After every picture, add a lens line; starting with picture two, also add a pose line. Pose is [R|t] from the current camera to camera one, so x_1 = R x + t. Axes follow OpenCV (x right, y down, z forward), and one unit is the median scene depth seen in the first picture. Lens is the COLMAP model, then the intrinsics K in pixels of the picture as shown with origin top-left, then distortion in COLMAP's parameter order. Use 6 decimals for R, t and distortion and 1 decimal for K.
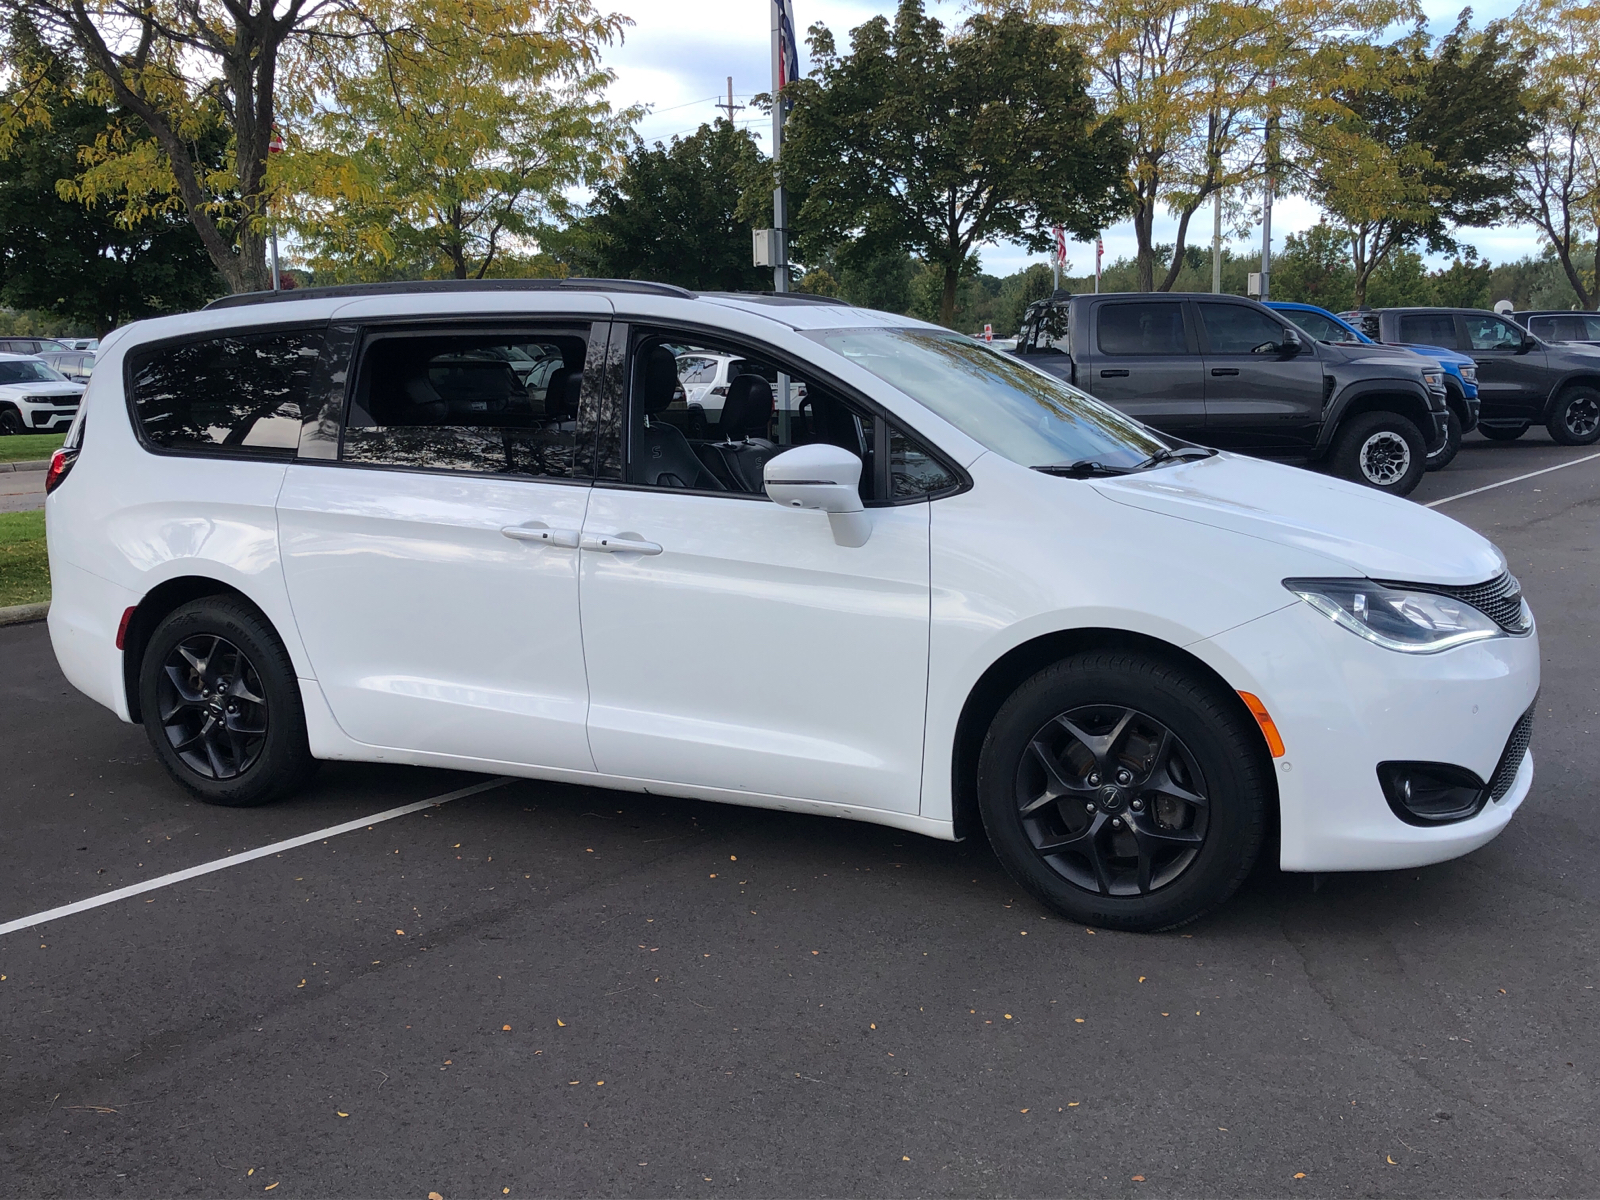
lens RADIAL K [[1575.5, 0, 800.0], [0, 1575.5, 600.0], [0, 0, 1]] dist [0.016201, -0.031156]
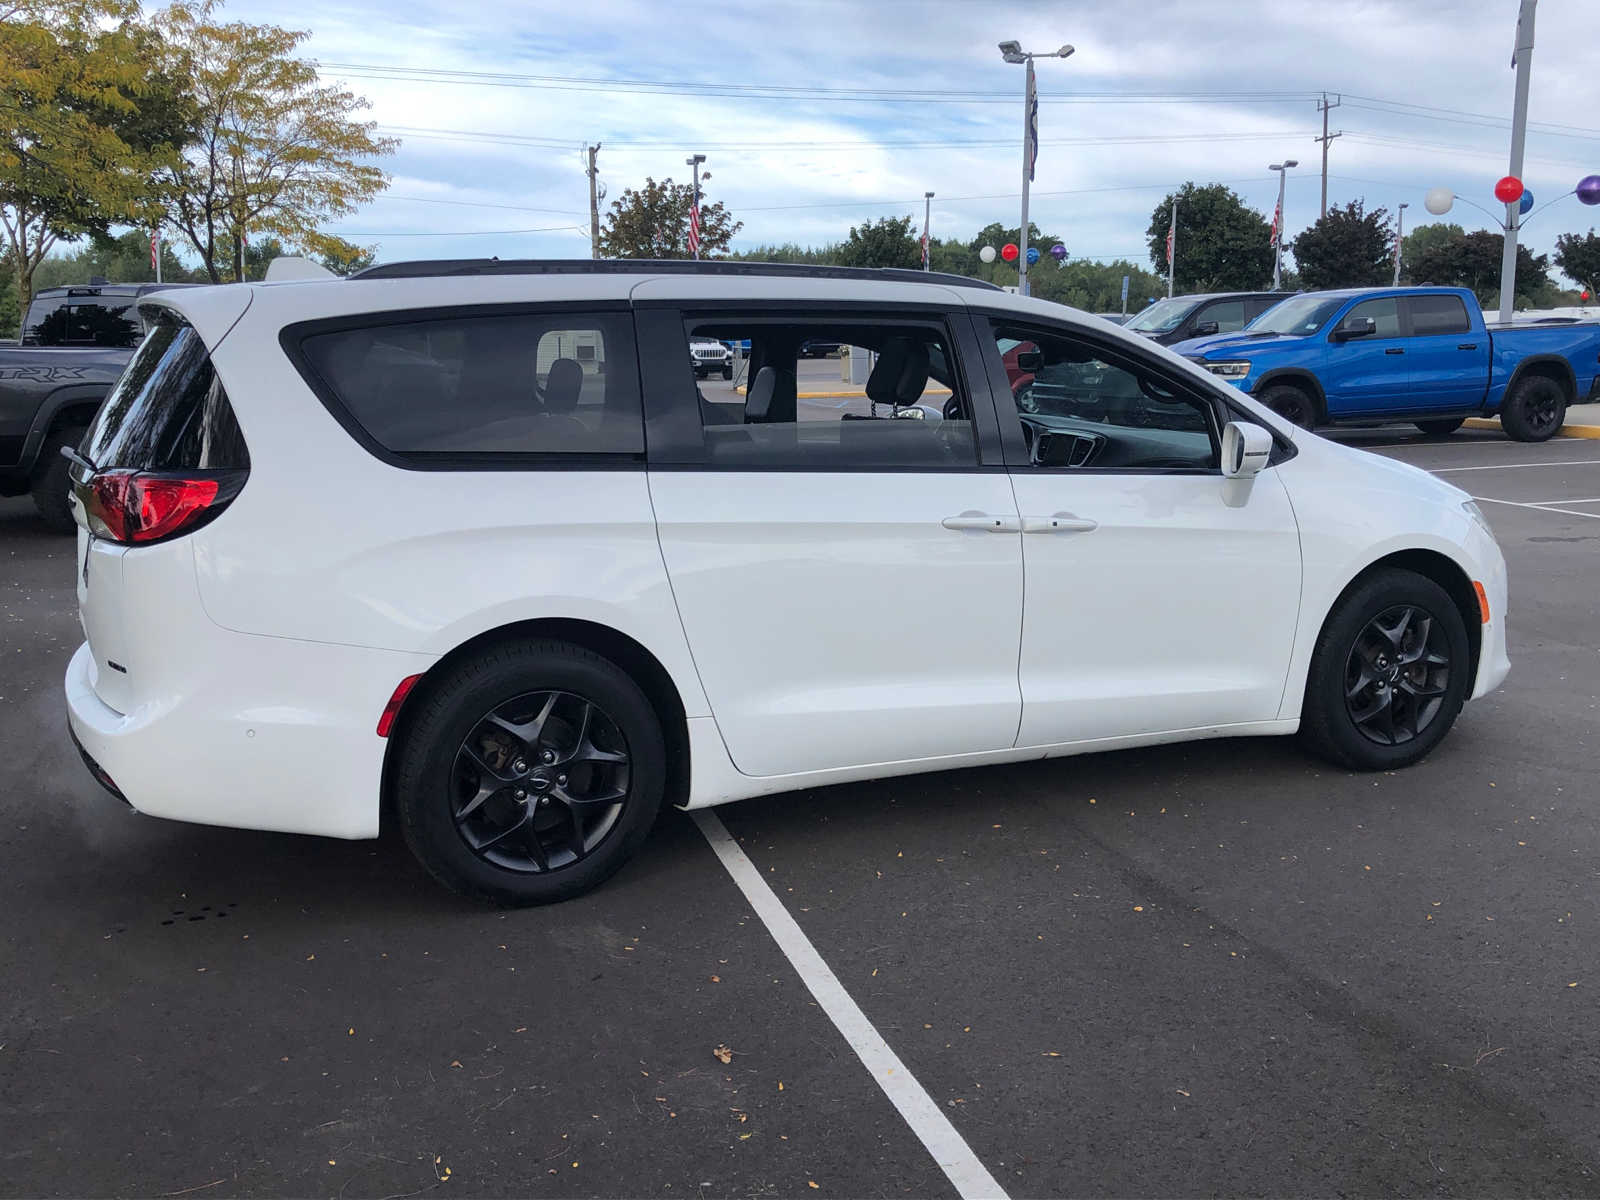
lens RADIAL K [[1564.1, 0, 795.4], [0, 1564.1, 610.4], [0, 0, 1]] dist [0.036845, -0.070546]
pose [[0.625560, -0.112997, 0.771949, -1.015515], [0.107729, 0.992488, 0.057980, -0.056523], [-0.772702, 0.046891, 0.633034, 0.455110]]
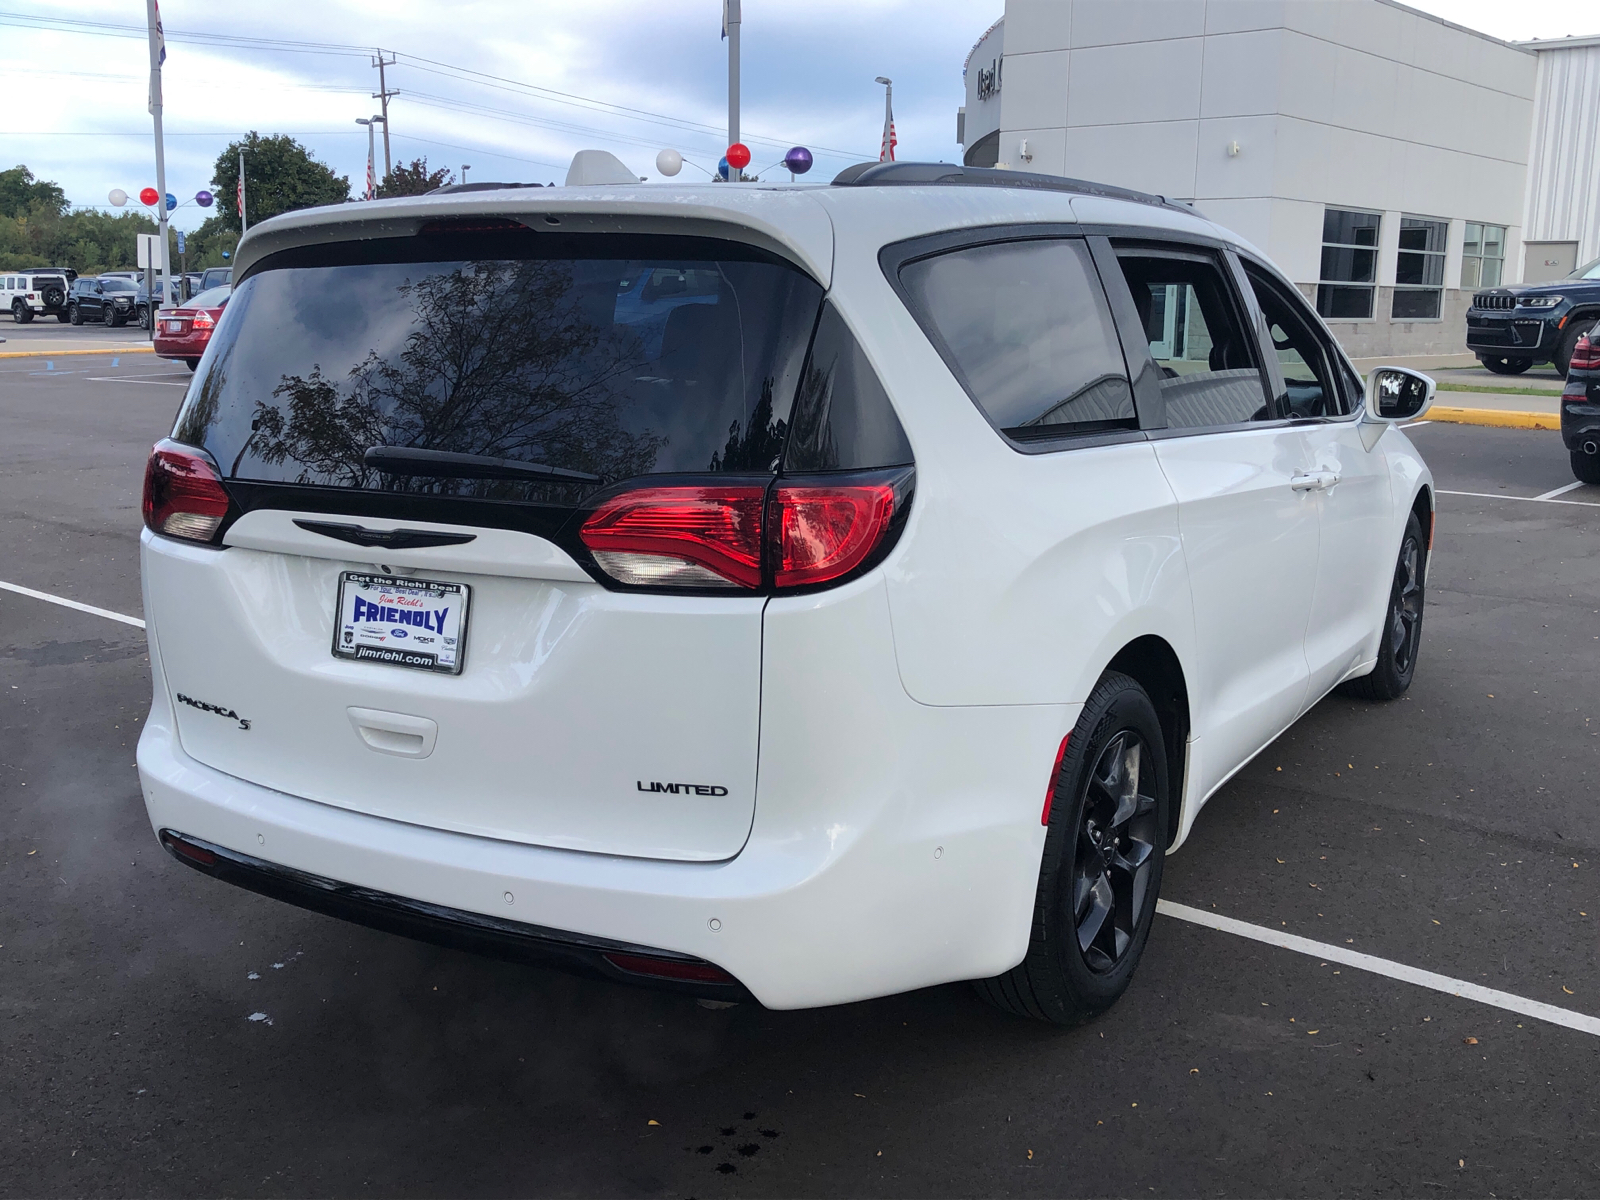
lens RADIAL K [[1605.1, 0, 800.0], [0, 1605.1, 600.0], [0, 0, 1]] dist [-0.009565, -0.032256]
pose [[0.102310, -0.162589, 0.981375, -1.119789], [0.145509, 0.978387, 0.146924, -0.155855], [-0.984053, 0.127767, 0.123757, 1.169331]]
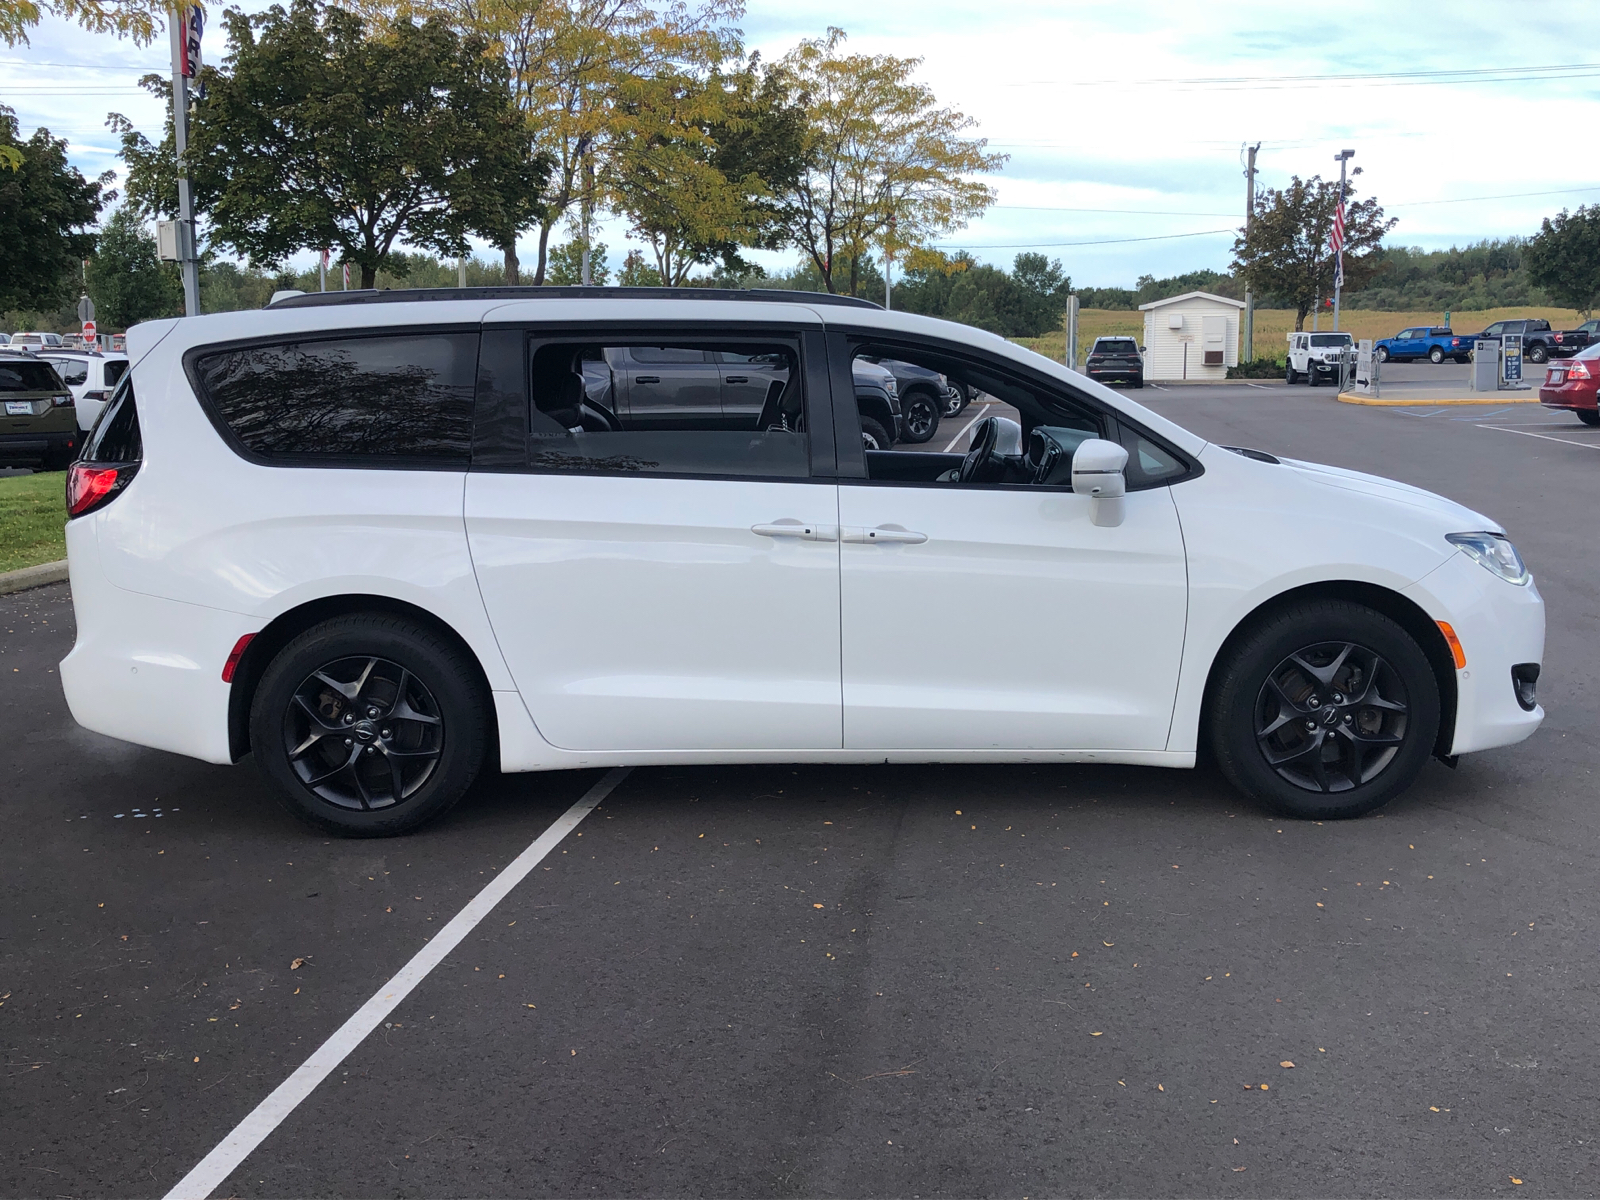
lens RADIAL K [[1564.1, 0, 795.4], [0, 1564.1, 610.4], [0, 0, 1]] dist [0.036845, -0.070546]
pose [[0.887831, -0.063364, 0.455786, -0.643864], [0.061726, 0.997922, 0.018495, -0.007198], [-0.456011, 0.011713, 0.889897, 0.061654]]
